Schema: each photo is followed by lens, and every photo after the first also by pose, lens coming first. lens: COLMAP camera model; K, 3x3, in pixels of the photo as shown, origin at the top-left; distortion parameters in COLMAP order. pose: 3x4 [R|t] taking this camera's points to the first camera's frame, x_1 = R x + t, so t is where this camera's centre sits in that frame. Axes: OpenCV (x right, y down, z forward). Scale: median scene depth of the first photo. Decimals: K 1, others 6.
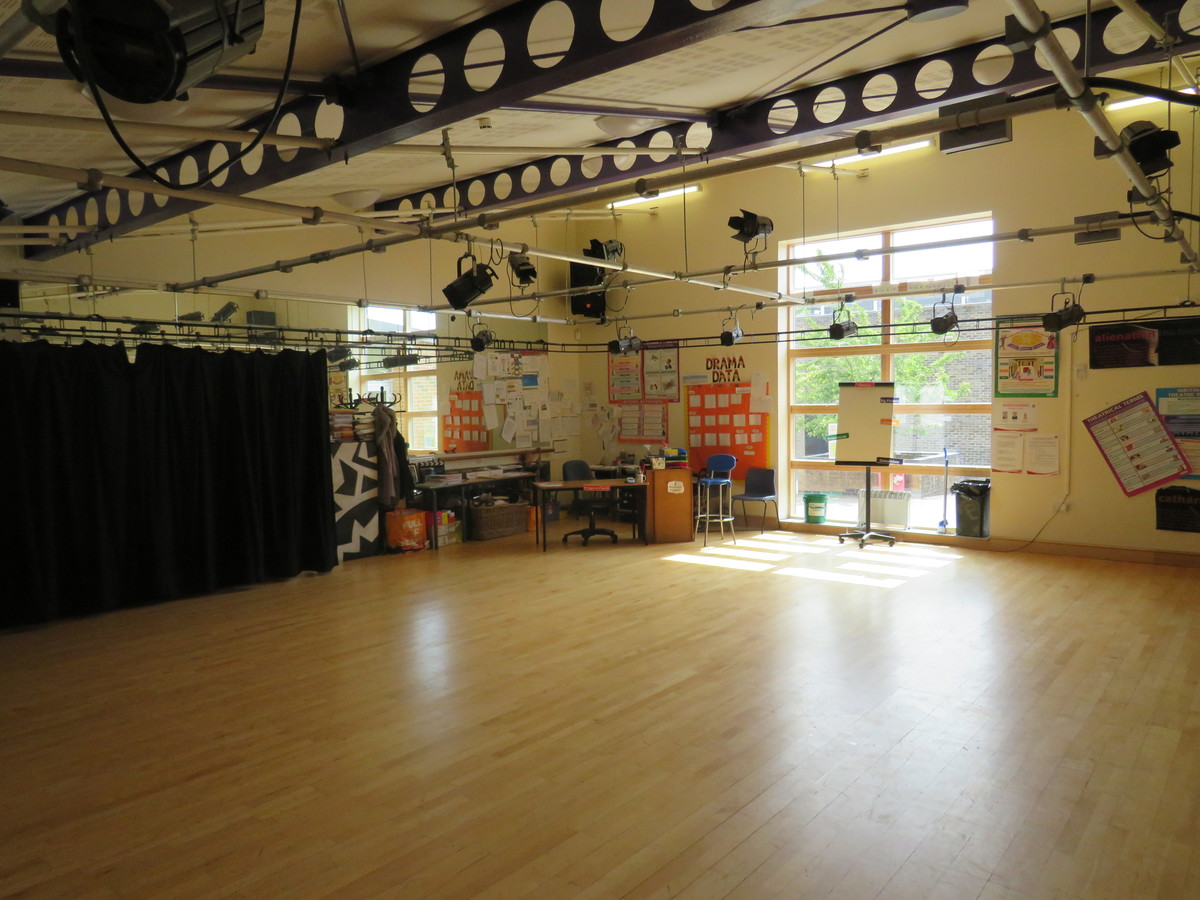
lens RADIAL K [[864.4, 0, 593.7], [0, 864.4, 449.3], [0, 0, 1]] dist [-0.010179, -0.008213]
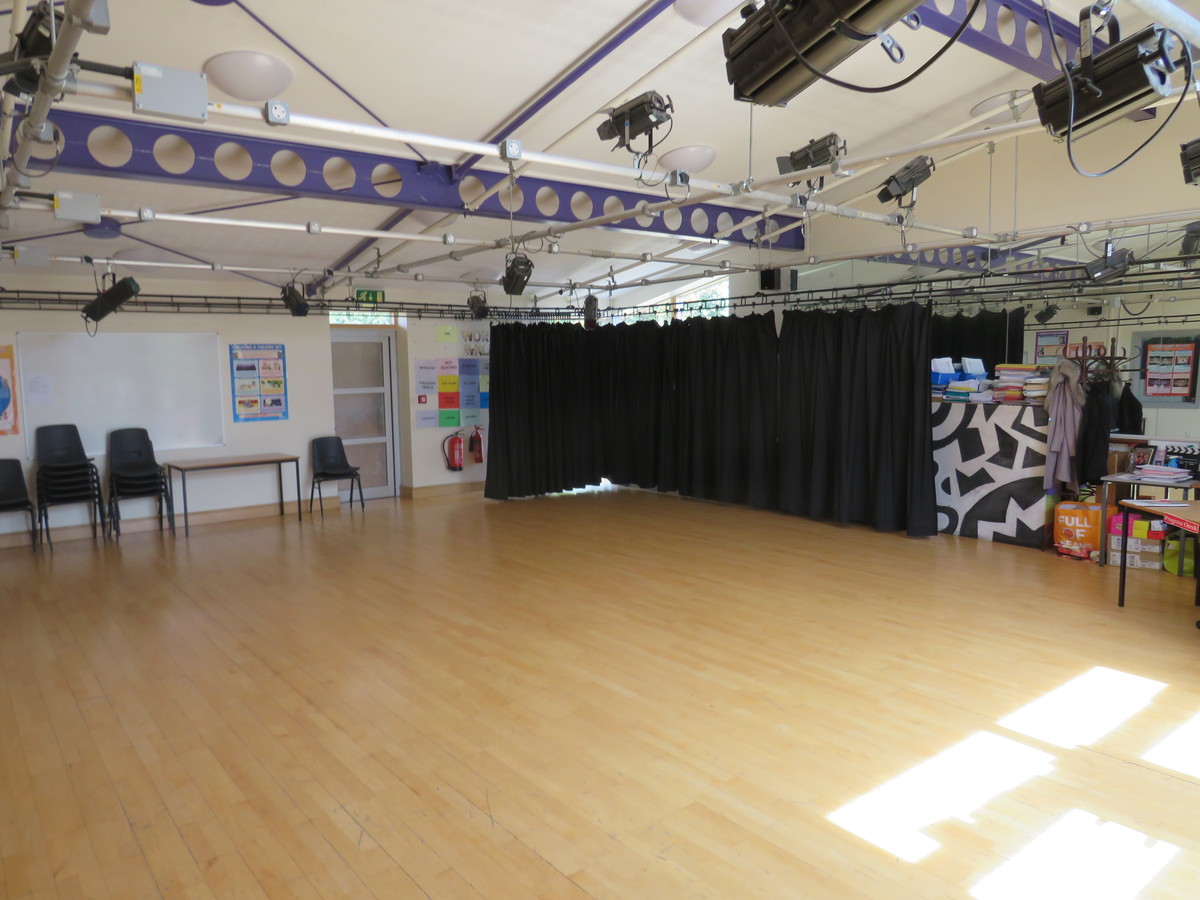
lens RADIAL K [[864.4, 0, 593.7], [0, 864.4, 449.3], [0, 0, 1]] dist [-0.010179, -0.008213]
pose [[-0.199376, 0.125084, -0.971907, 0.619845], [-0.046036, 0.989529, 0.136796, -0.061649], [0.978841, 0.072017, -0.191530, 0.763327]]
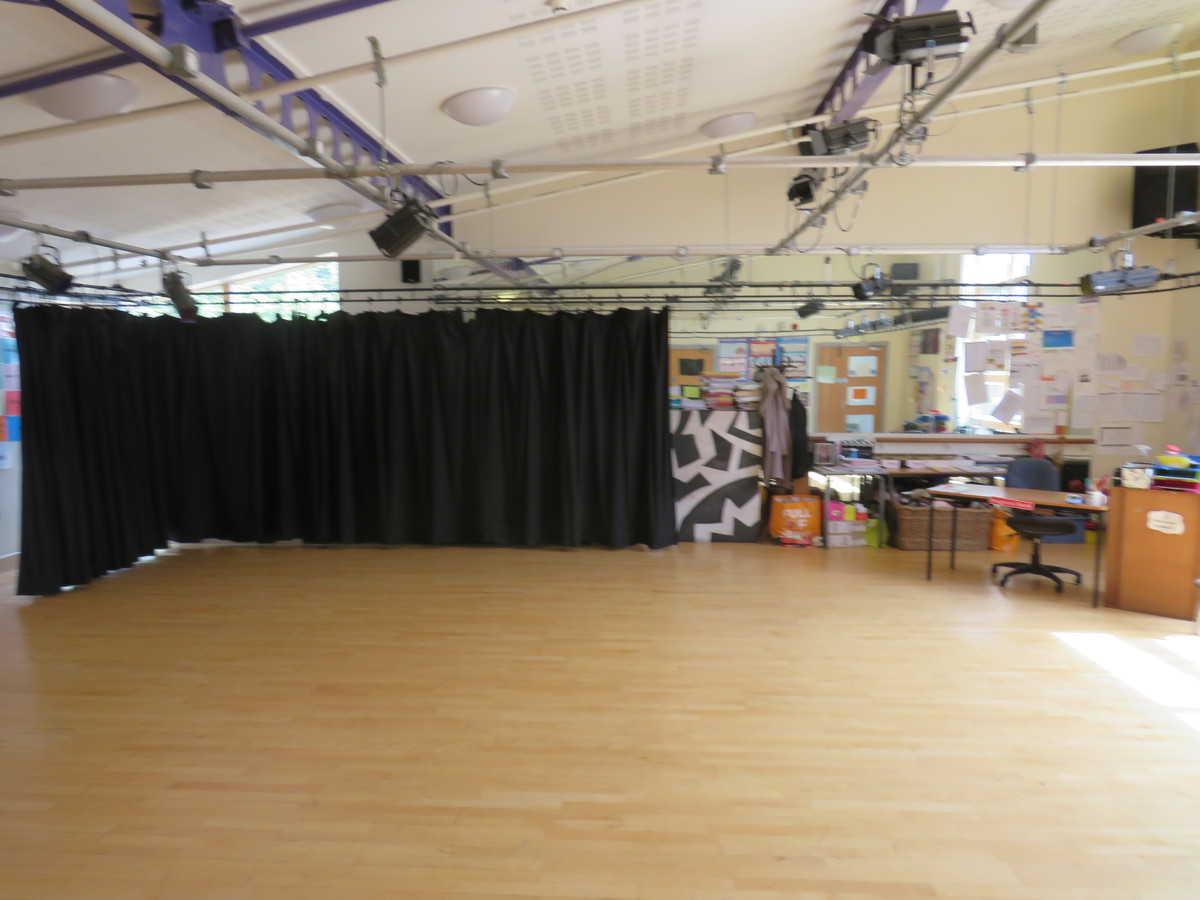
lens RADIAL K [[864.4, 0, 593.7], [0, 864.4, 449.3], [0, 0, 1]] dist [-0.010179, -0.008213]
pose [[0.596644, 0.098318, -0.796460, 0.345135], [-0.058367, 0.995155, 0.079122, -0.030877], [0.800380, -0.000721, 0.599492, 0.360319]]
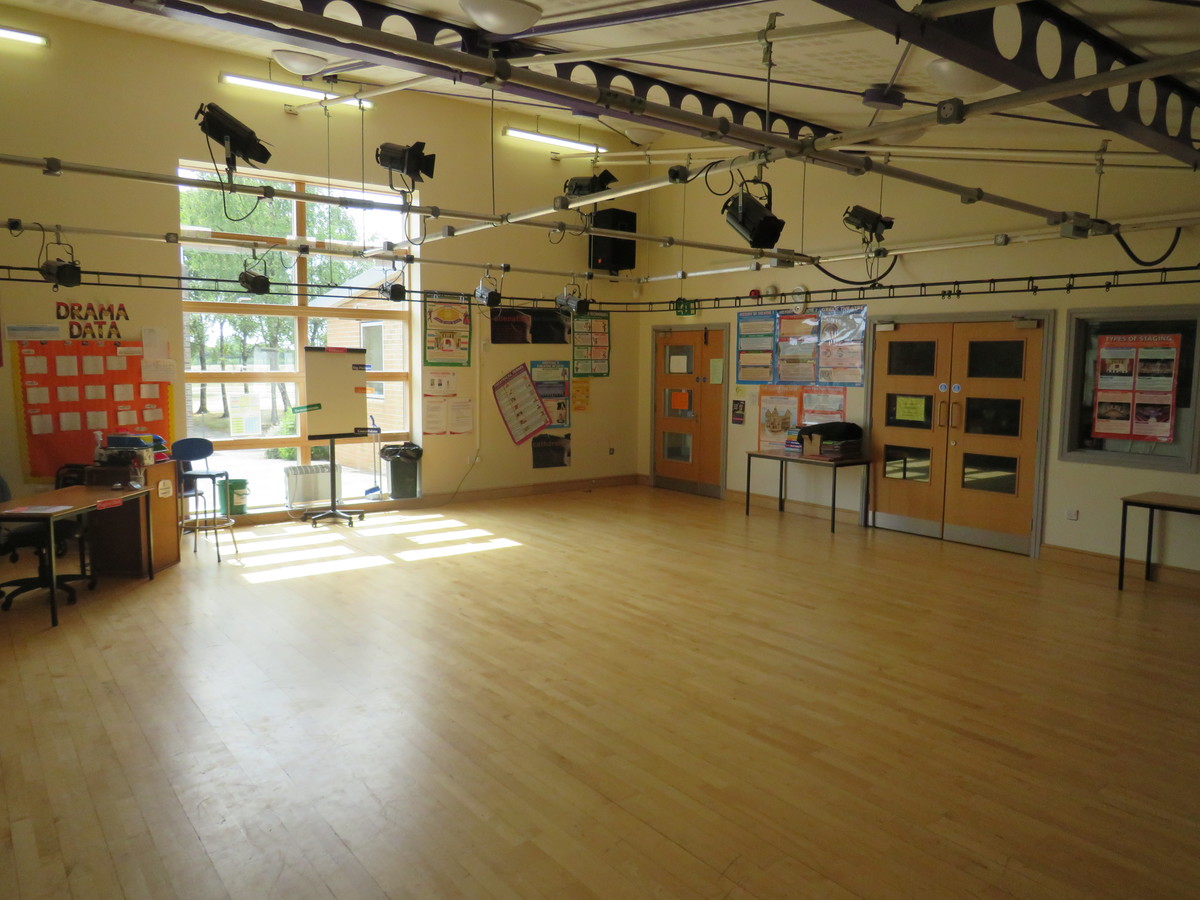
lens RADIAL K [[864.4, 0, 593.7], [0, 864.4, 449.3], [0, 0, 1]] dist [-0.010179, -0.008213]
pose [[0.219137, -0.081039, 0.972323, -0.523183], [0.045739, 0.996302, 0.072730, -0.023892], [-0.974621, 0.028535, 0.222033, 0.528544]]
